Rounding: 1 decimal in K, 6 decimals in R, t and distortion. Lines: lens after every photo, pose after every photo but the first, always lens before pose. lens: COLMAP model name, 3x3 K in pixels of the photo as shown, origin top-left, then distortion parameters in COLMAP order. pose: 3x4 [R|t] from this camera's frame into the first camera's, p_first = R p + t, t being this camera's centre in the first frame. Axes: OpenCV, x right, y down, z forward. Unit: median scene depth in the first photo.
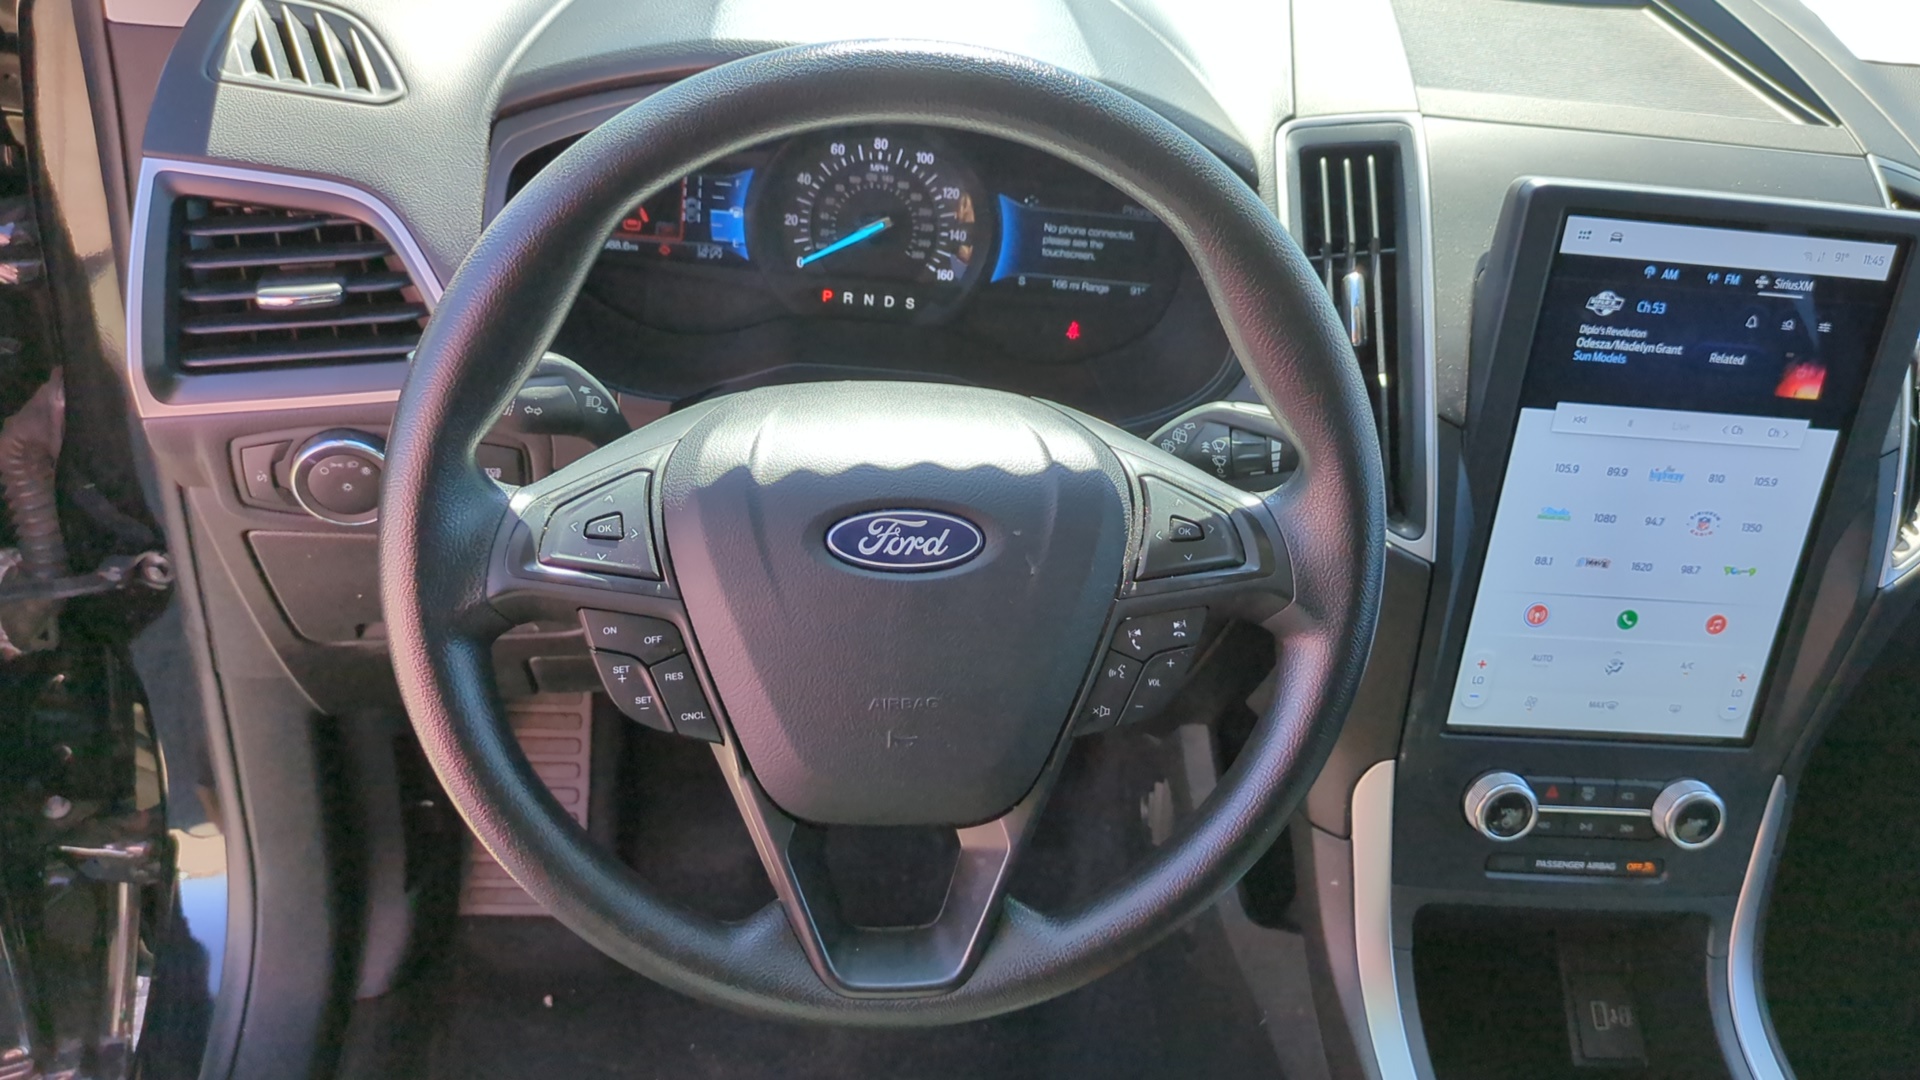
lens RADIAL K [[1651.7, 0, 982.3], [0, 1651.7, 538.7], [0, 0, 1]] dist [0.060584, -0.077045]
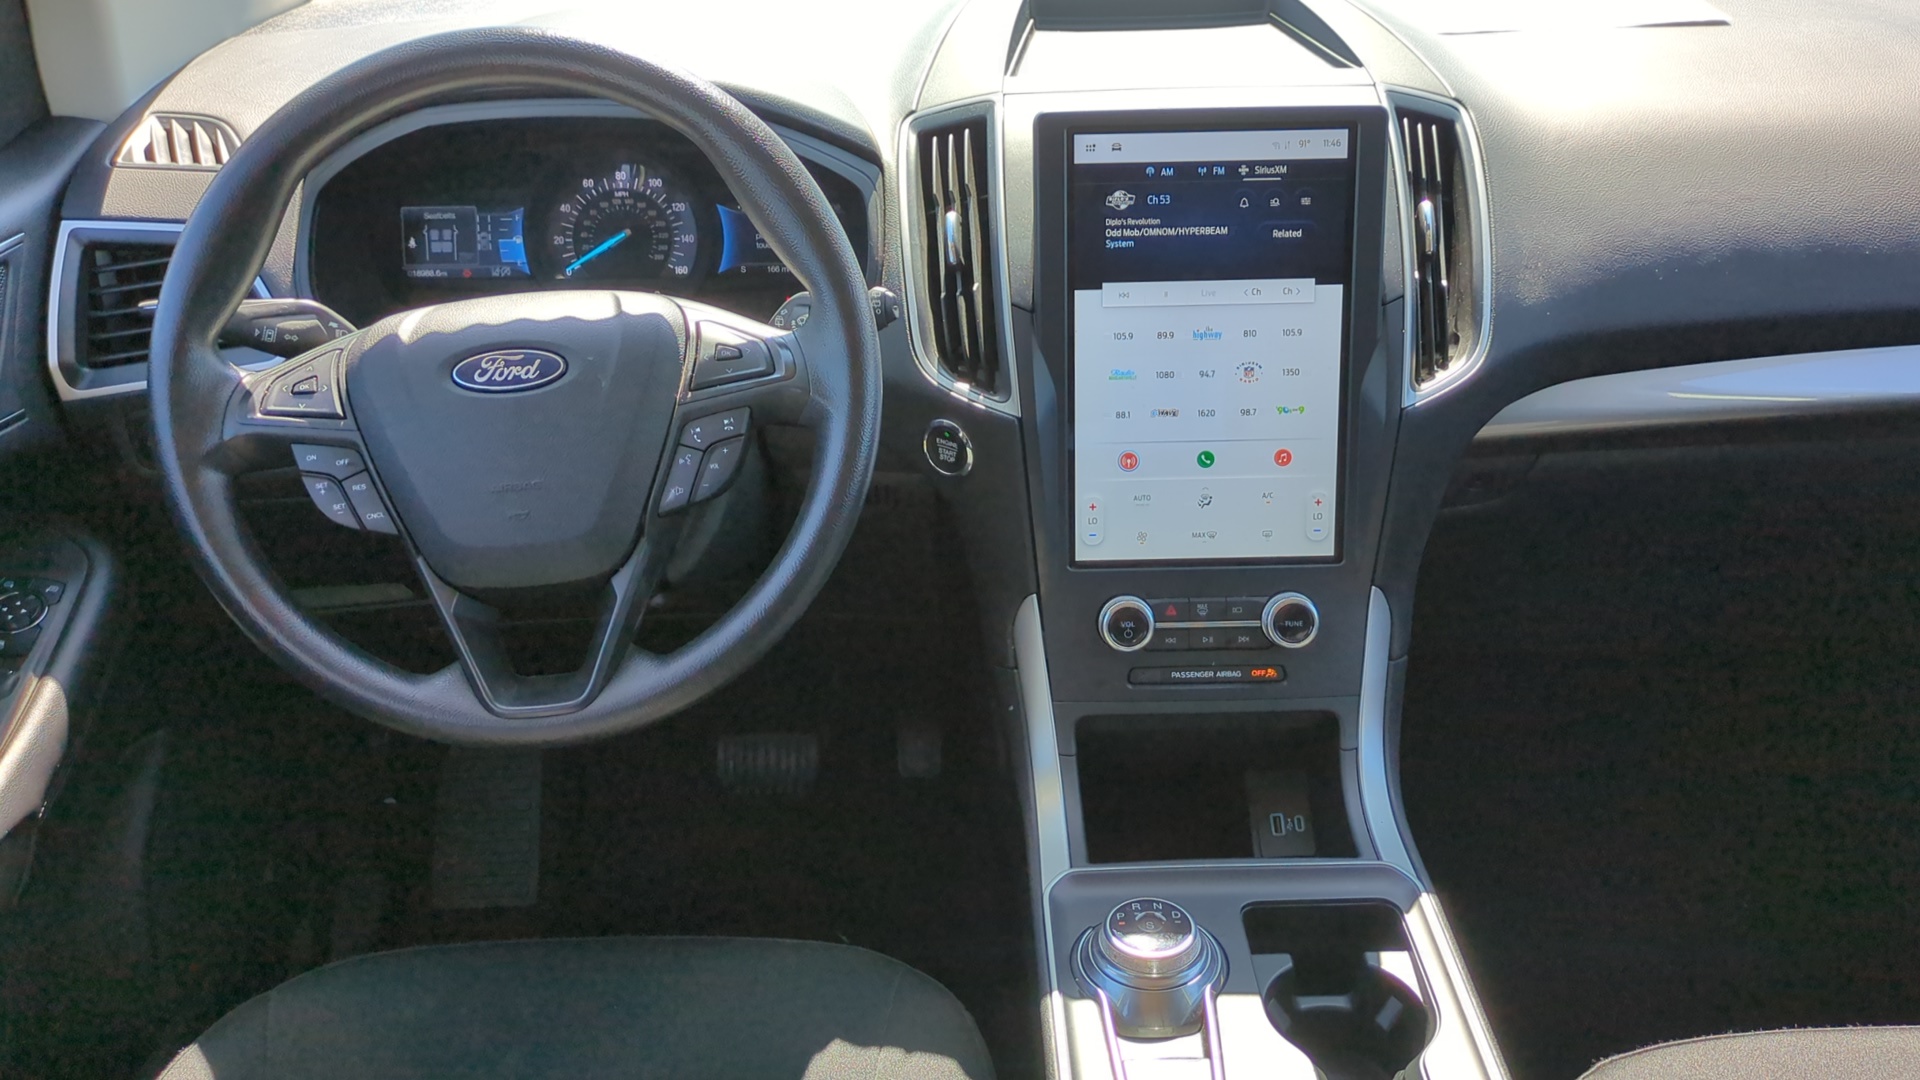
lens RADIAL K [[1651.7, 0, 982.3], [0, 1651.7, 538.7], [0, 0, 1]] dist [0.060584, -0.077045]
pose [[0.987556, -0.100930, -0.120609, 0.378855], [0.081188, 0.983989, -0.158666, 0.298187], [0.134692, 0.146900, 0.979938, -0.224348]]
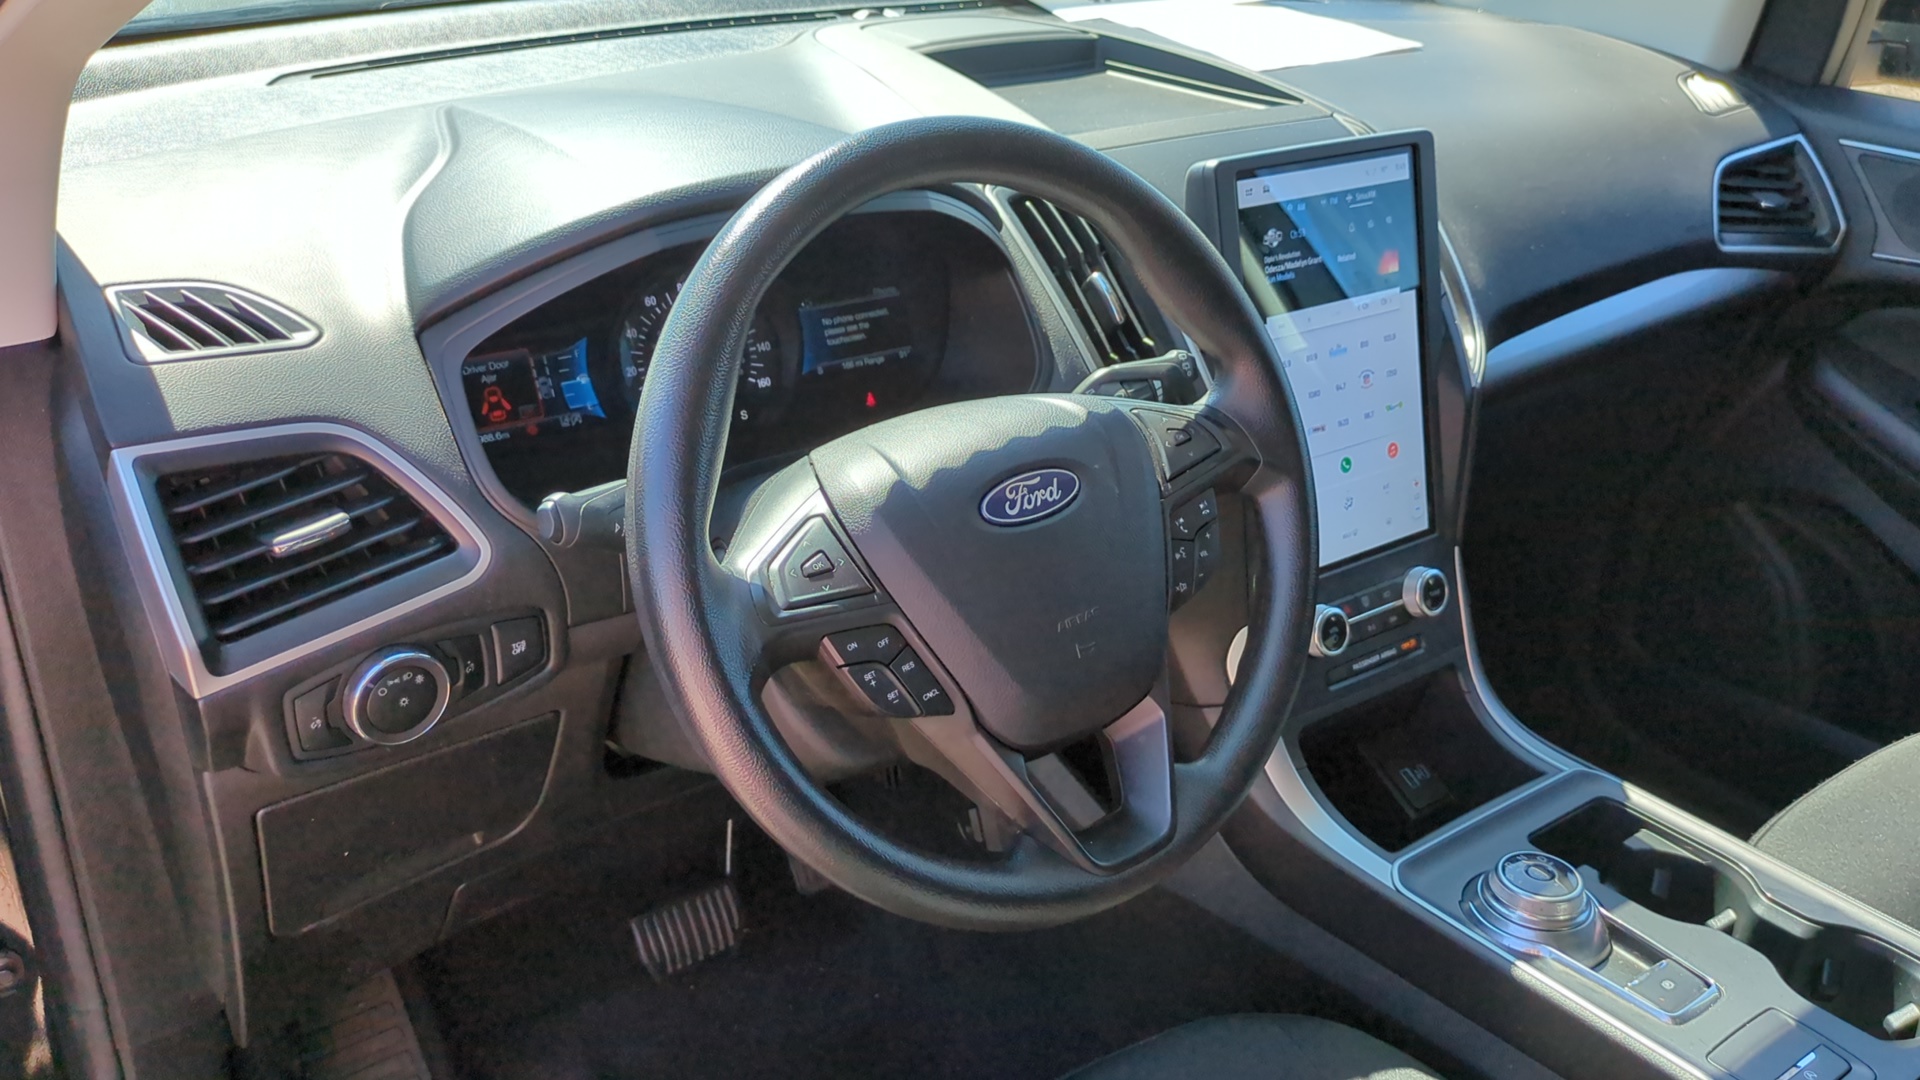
lens RADIAL K [[1651.7, 0, 982.3], [0, 1651.7, 538.7], [0, 0, 1]] dist [0.060584, -0.077045]
pose [[0.838237, -0.322503, 0.439716, -0.478970], [0.379429, 0.924099, -0.045543, 0.055144], [-0.391654, 0.205017, 0.896981, -0.071009]]
